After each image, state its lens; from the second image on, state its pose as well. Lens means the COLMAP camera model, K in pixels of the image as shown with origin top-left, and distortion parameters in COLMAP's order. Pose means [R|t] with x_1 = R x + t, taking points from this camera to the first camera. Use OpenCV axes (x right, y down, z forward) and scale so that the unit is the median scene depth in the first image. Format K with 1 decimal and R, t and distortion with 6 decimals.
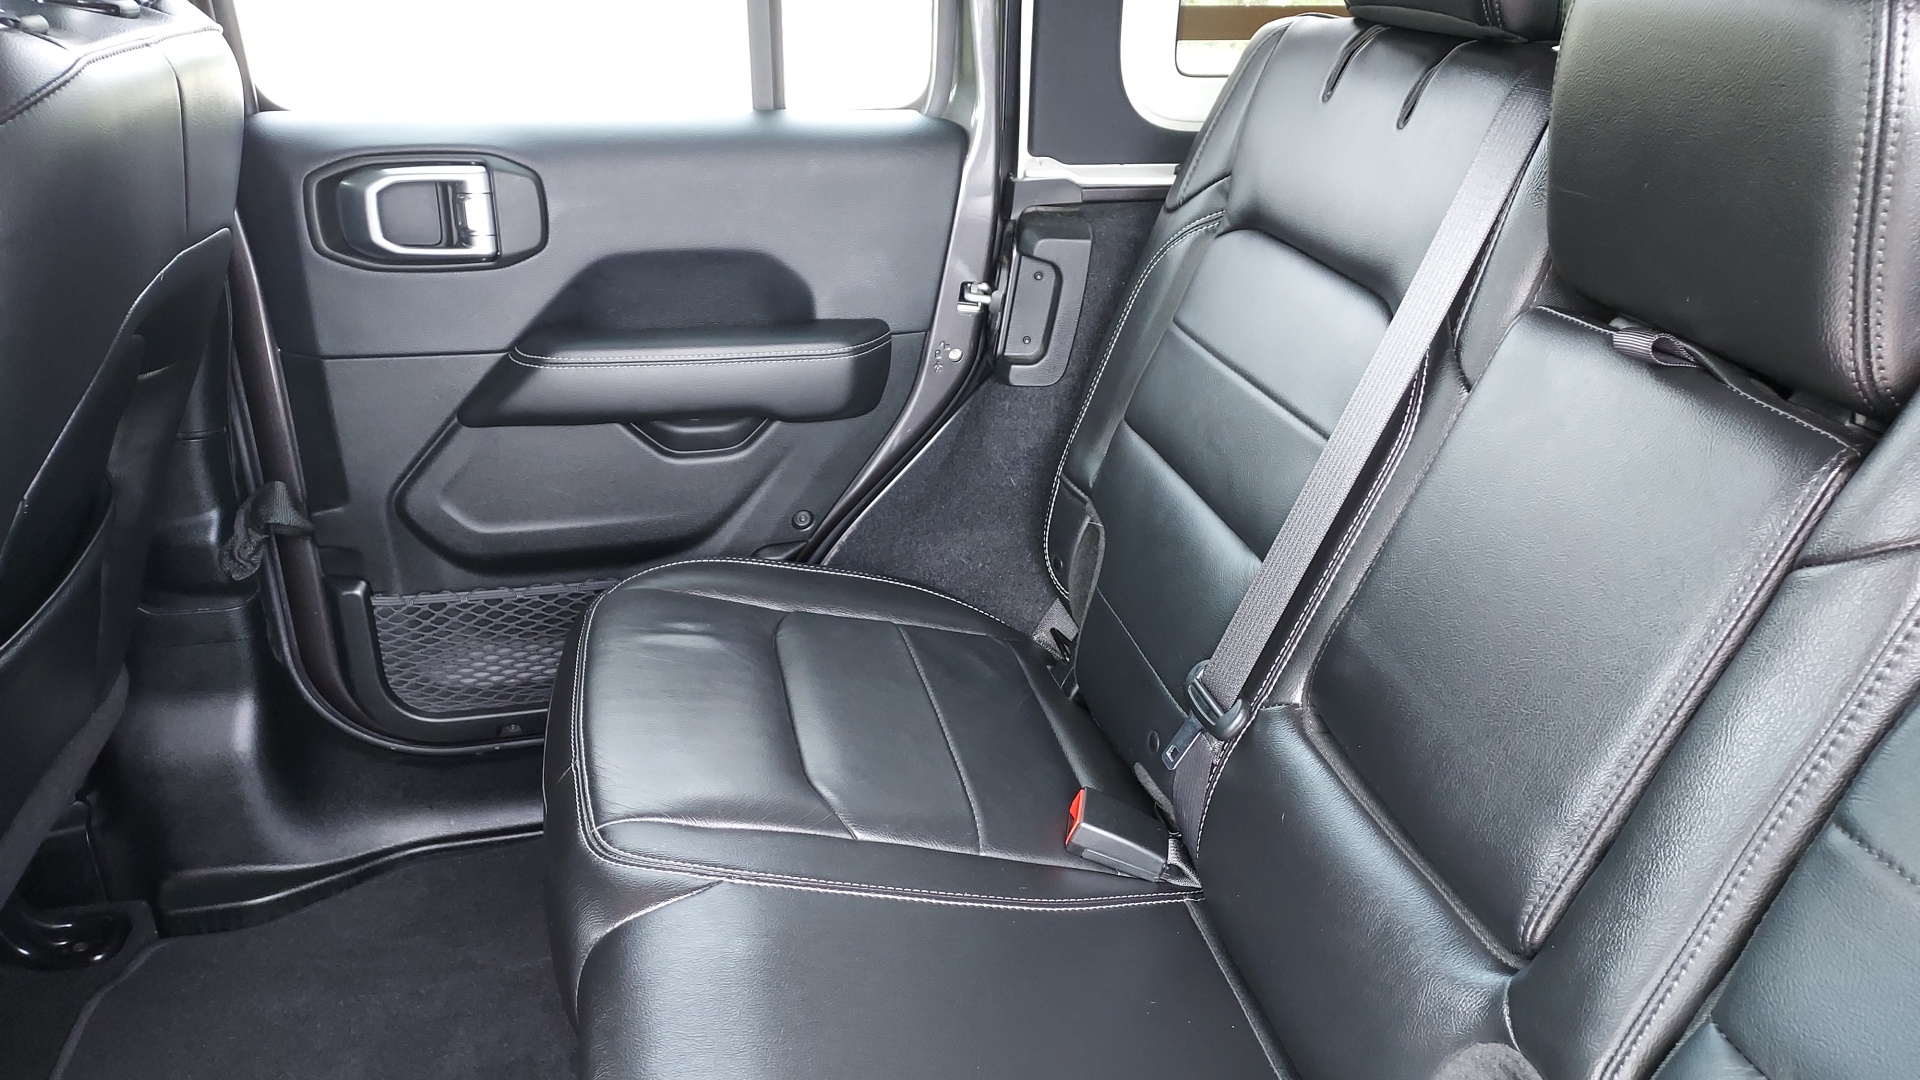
lens RADIAL K [[1386.1, 0, 987.3], [0, 1386.1, 531.5], [0, 0, 1]] dist [0.093910, -0.158343]
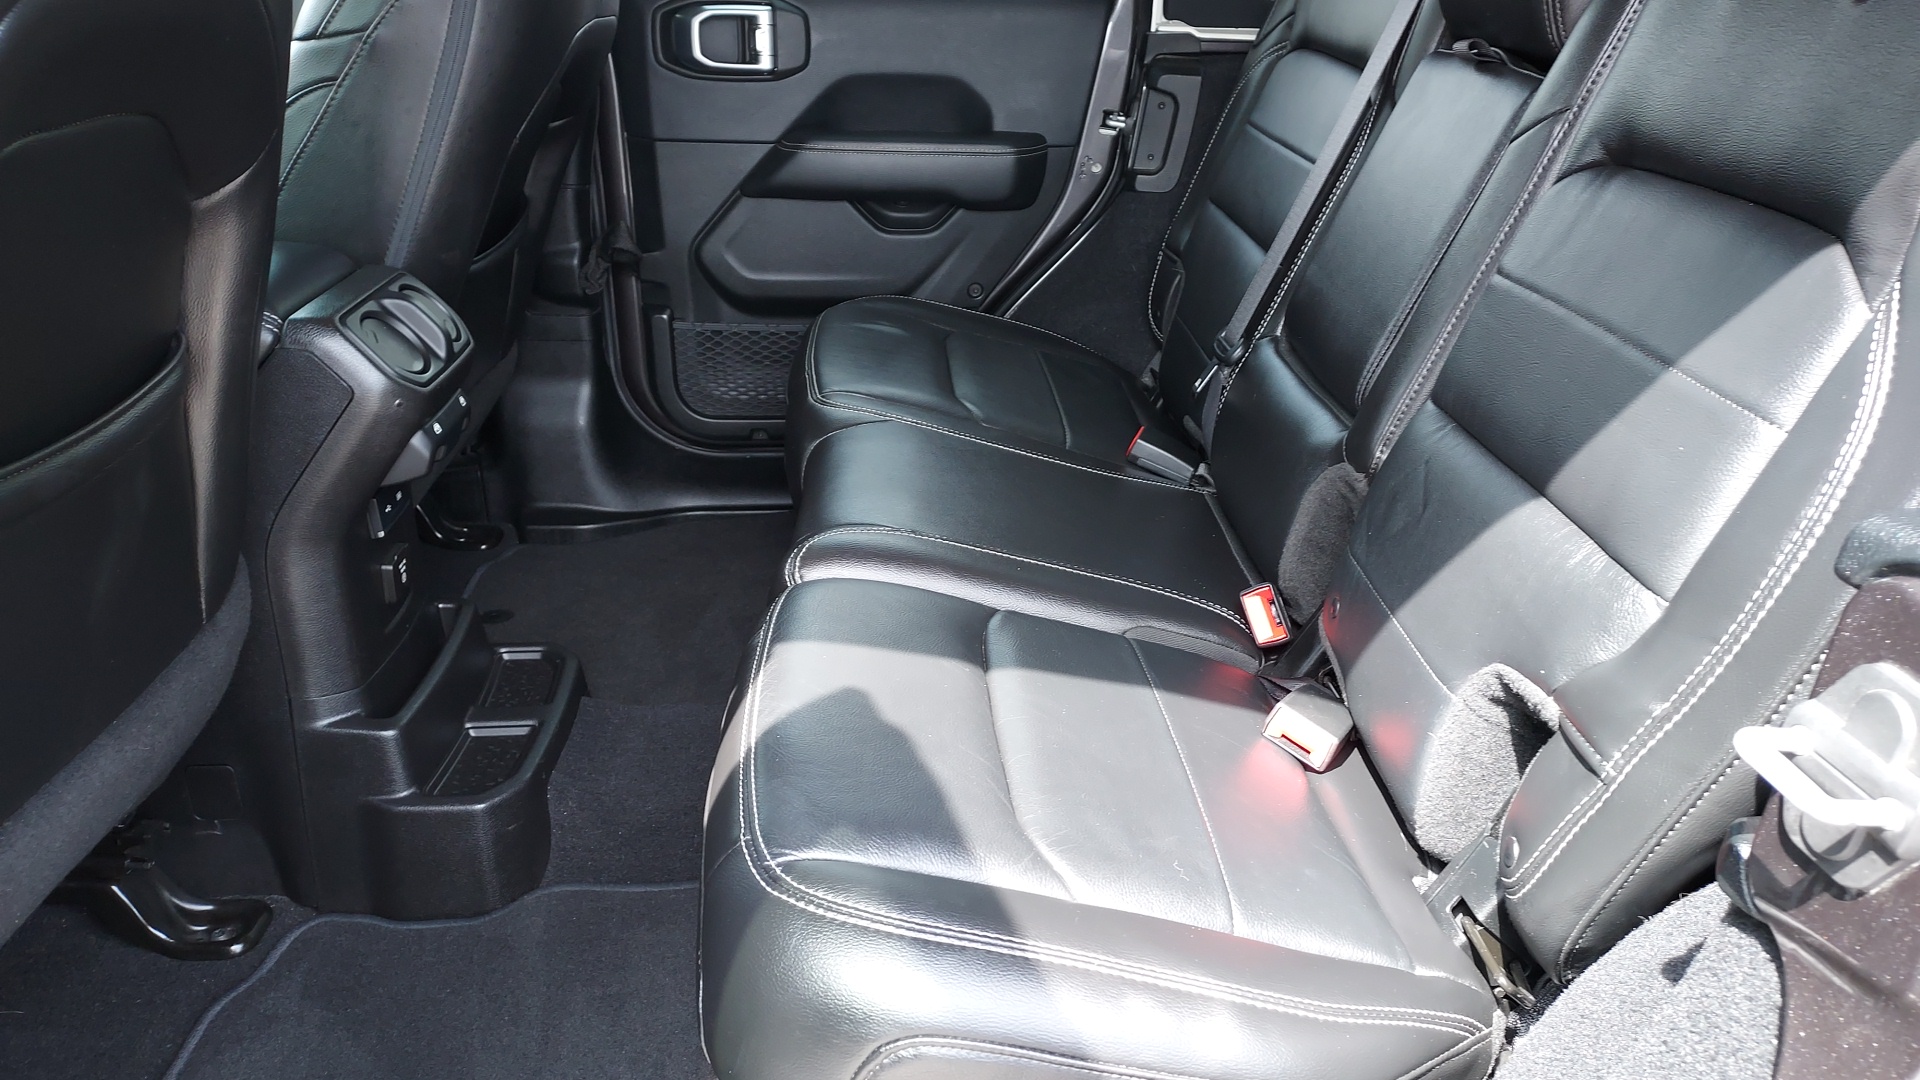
lens RADIAL K [[1386.1, 0, 987.3], [0, 1386.1, 531.5], [0, 0, 1]] dist [0.093910, -0.158343]
pose [[0.986277, 0.066281, -0.151207, 0.107443], [-0.066407, 0.997784, 0.004220, 0.240843], [0.151152, 0.005879, 0.988493, -0.362454]]
